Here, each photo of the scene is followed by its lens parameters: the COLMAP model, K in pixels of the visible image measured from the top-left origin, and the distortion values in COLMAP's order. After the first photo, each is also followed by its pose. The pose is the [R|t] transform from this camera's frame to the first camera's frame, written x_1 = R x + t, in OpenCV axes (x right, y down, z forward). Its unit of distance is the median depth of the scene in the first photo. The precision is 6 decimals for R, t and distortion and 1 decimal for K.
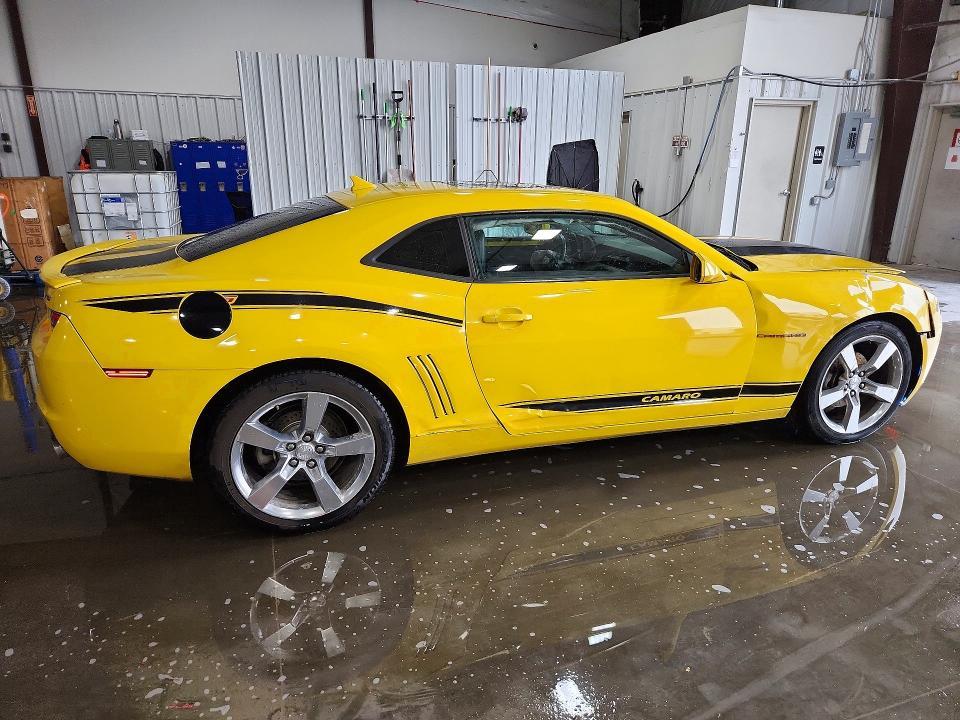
lens RADIAL K [[625.3, 0, 473.1], [0, 625.3, 352.6], [0, 0, 1]] dist [0.038878, -0.017328]
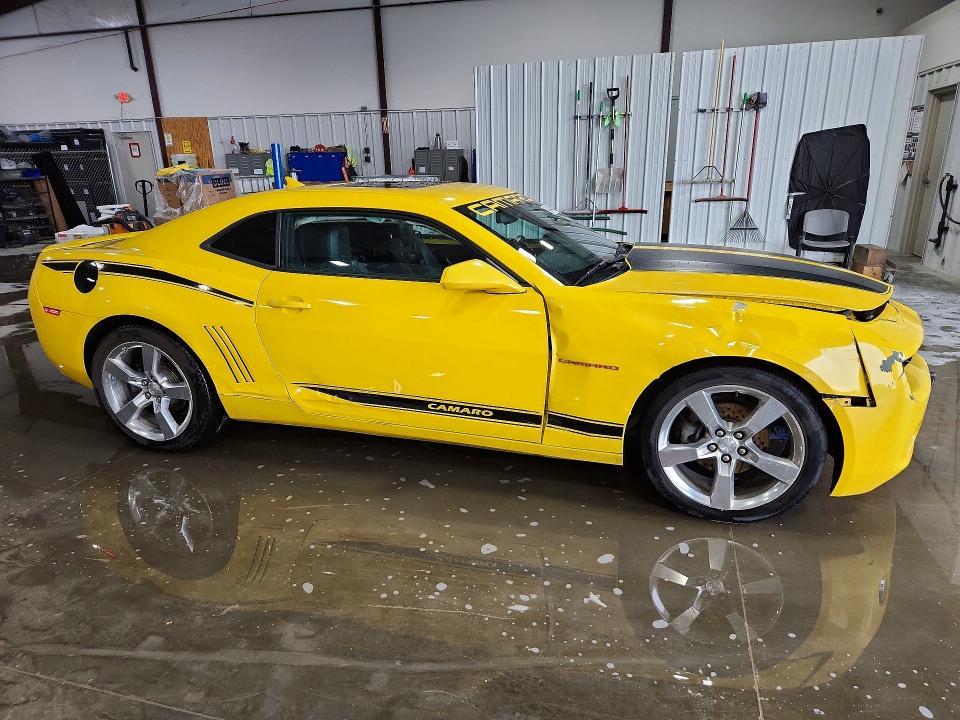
lens RADIAL K [[625.3, 0, 485.8], [0, 625.3, 360.0], [0, 0, 1]] dist [0.038878, -0.017328]
pose [[0.826900, 0.147616, -0.542628, 0.653038], [-0.141269, 0.988517, 0.053639, -0.045484], [0.544315, 0.032303, 0.838258, 0.175167]]
